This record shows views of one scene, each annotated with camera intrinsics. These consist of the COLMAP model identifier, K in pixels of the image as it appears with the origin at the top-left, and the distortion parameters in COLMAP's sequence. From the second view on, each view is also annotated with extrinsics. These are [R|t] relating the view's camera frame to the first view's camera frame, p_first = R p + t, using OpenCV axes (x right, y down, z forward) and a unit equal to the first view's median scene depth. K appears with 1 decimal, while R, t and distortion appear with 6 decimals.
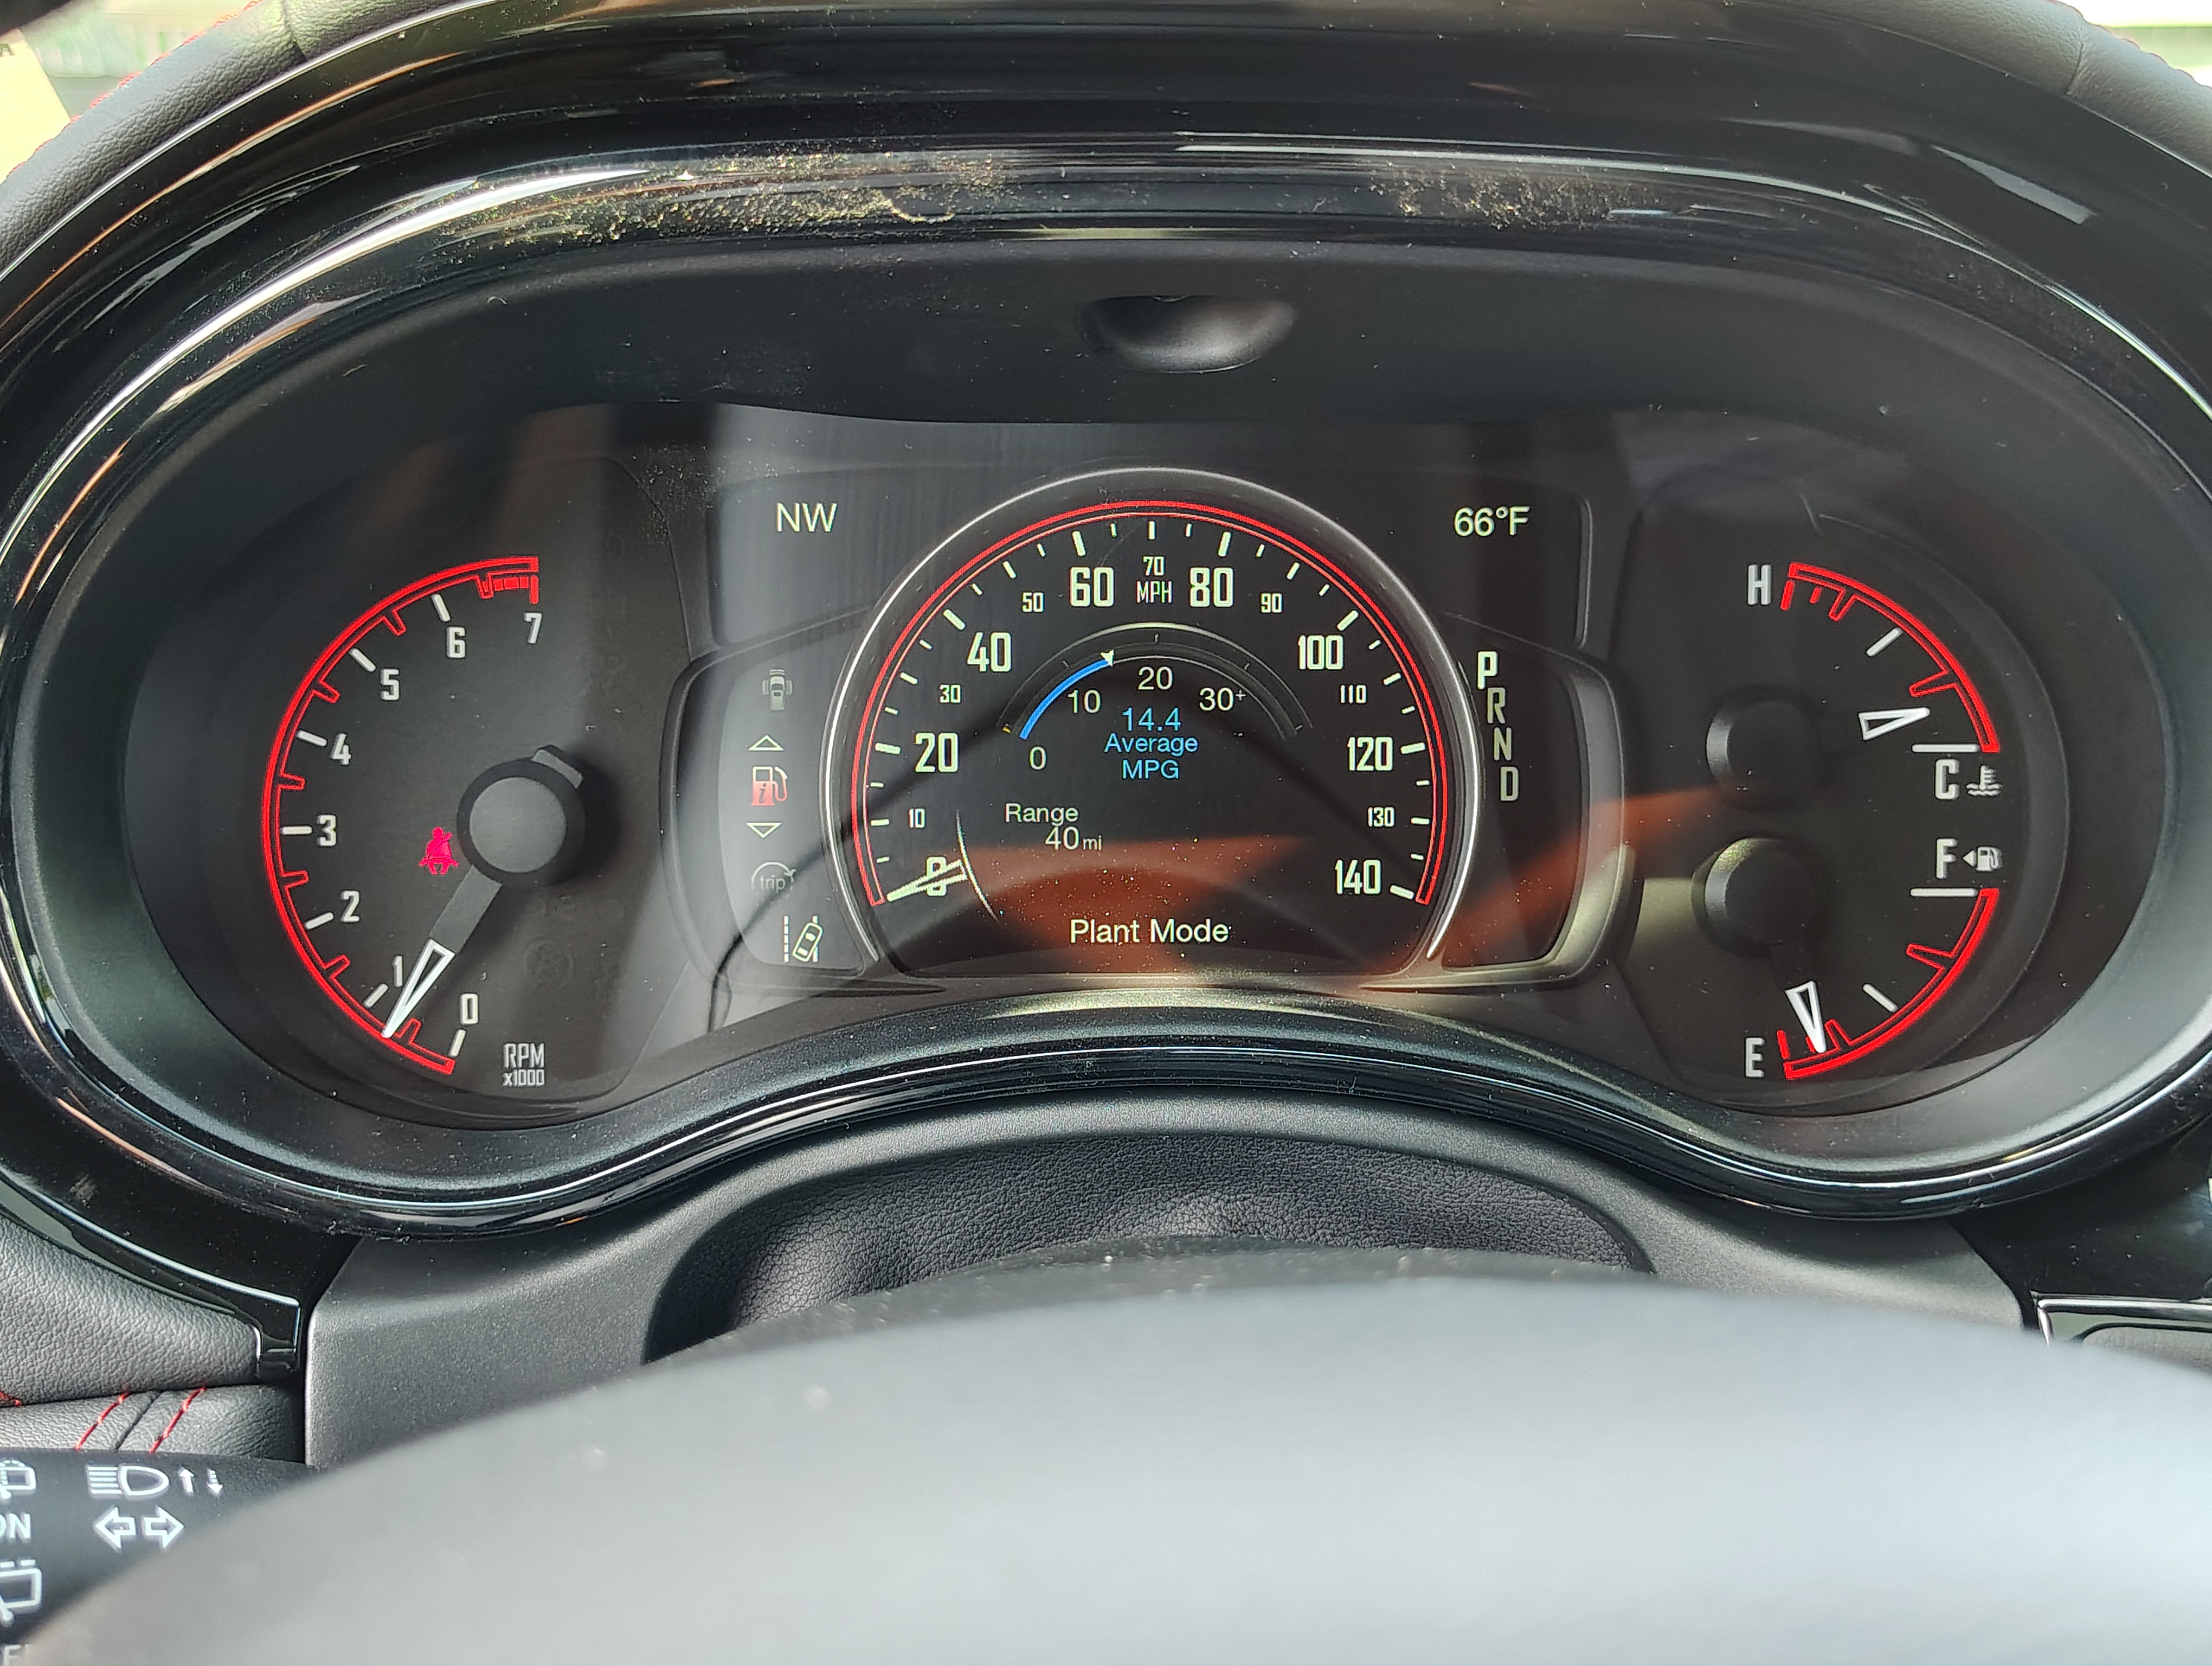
lens RADIAL K [[1557.0, 0, 1098.4], [0, 1557.0, 835.4], [0, 0, 1]] dist [0.024598, -0.028447]
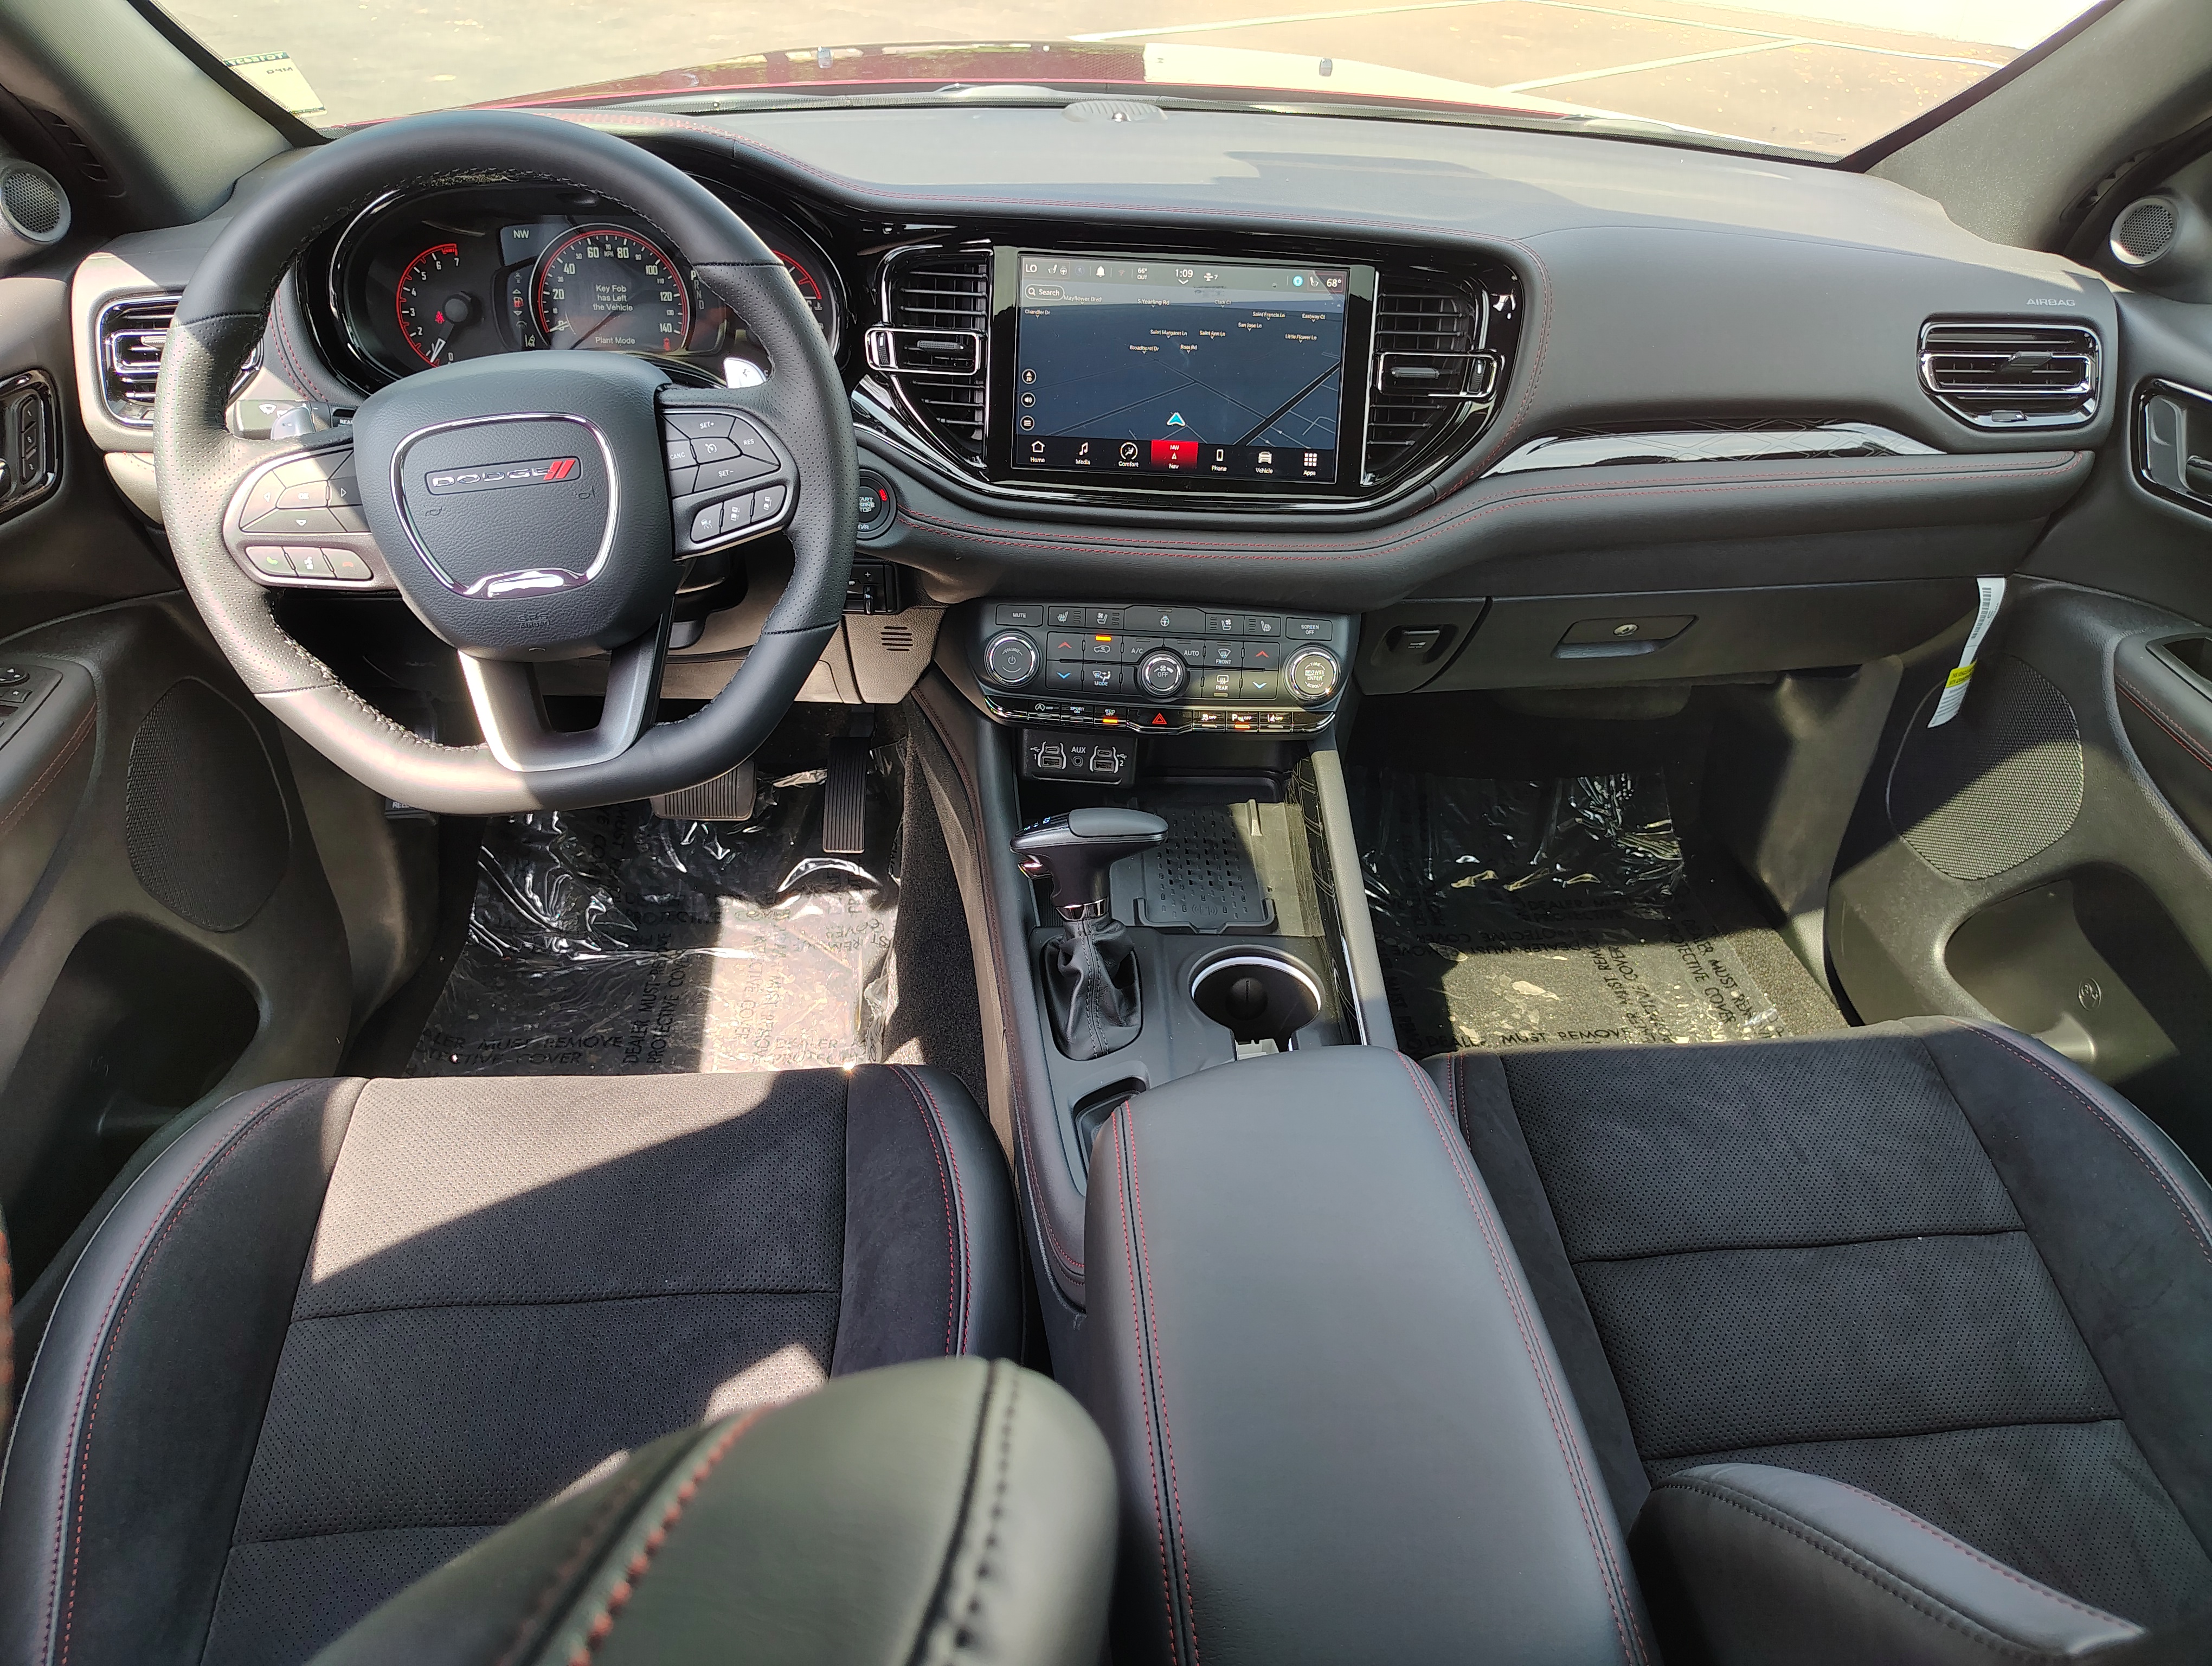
lens RADIAL K [[1557.0, 0, 1097.5], [0, 1557.0, 829.8], [0, 0, 1]] dist [0.024598, -0.028447]
pose [[0.999362, -0.003117, 0.035582, 1.171614], [-0.005580, 0.970328, 0.241730, 0.313383], [-0.035280, -0.241774, 0.969691, -3.408809]]
